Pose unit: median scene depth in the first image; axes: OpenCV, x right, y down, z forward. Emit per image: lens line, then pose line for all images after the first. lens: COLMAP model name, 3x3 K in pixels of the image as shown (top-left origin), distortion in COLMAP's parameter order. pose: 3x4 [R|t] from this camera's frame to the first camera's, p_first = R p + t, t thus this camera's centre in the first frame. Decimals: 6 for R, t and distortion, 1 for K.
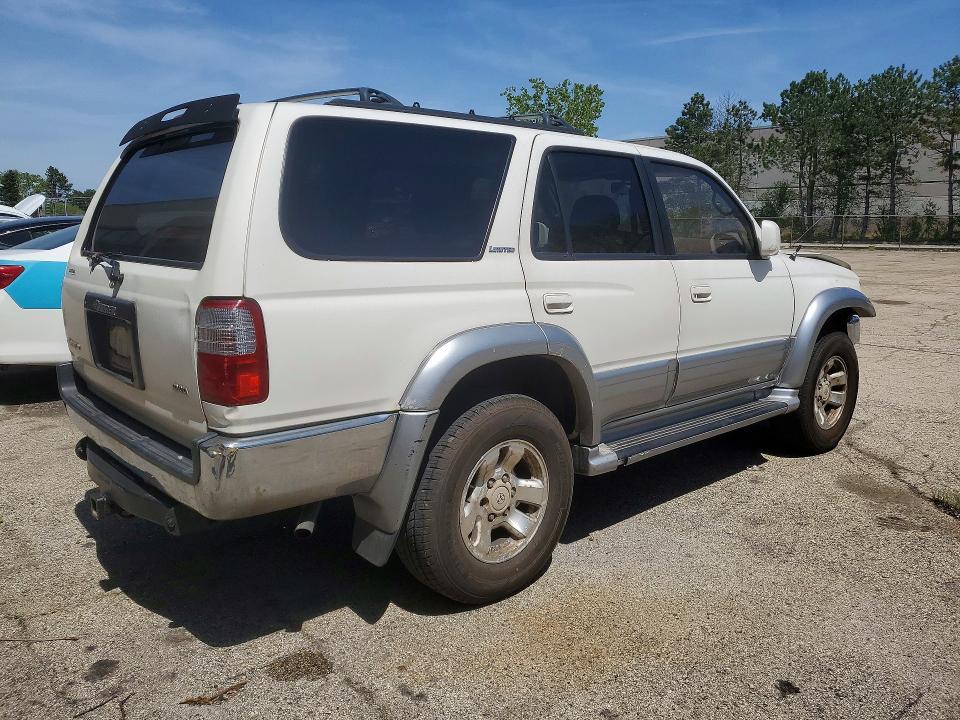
lens RADIAL K [[741.1, 0, 481.4], [0, 741.1, 357.0], [0, 0, 1]] dist [0.035007, -0.027010]
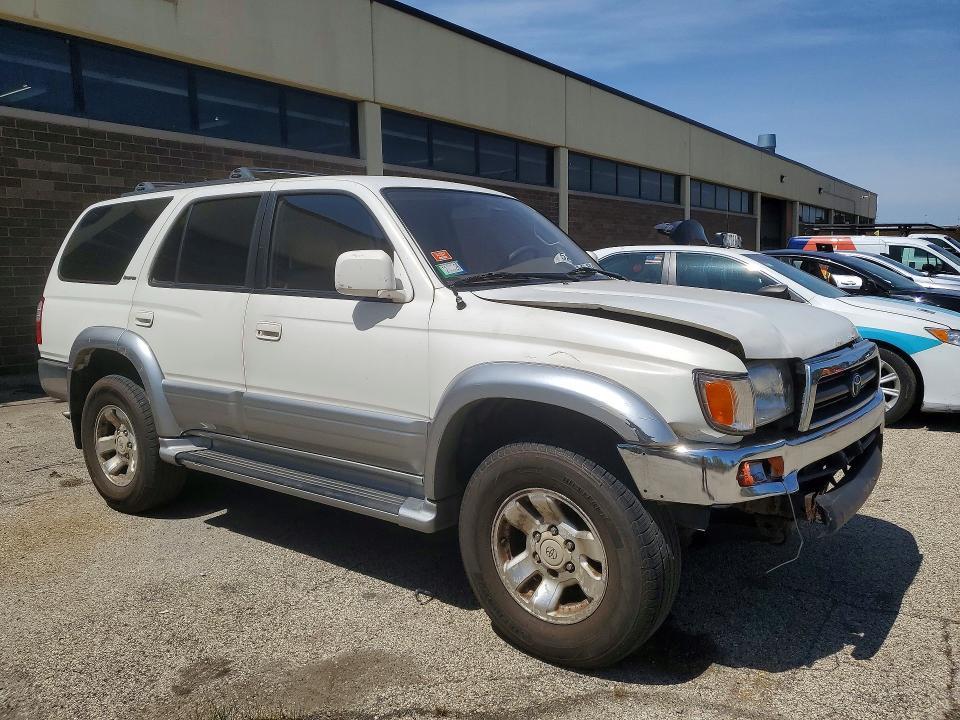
lens RADIAL K [[741.1, 0, 479.2], [0, 741.1, 361.5], [0, 0, 1]] dist [0.035007, -0.027010]
pose [[0.205173, 0.117876, -0.971601, 1.280513], [-0.164112, 0.982809, 0.084580, -0.172389], [0.964868, 0.142098, 0.220991, 1.065348]]
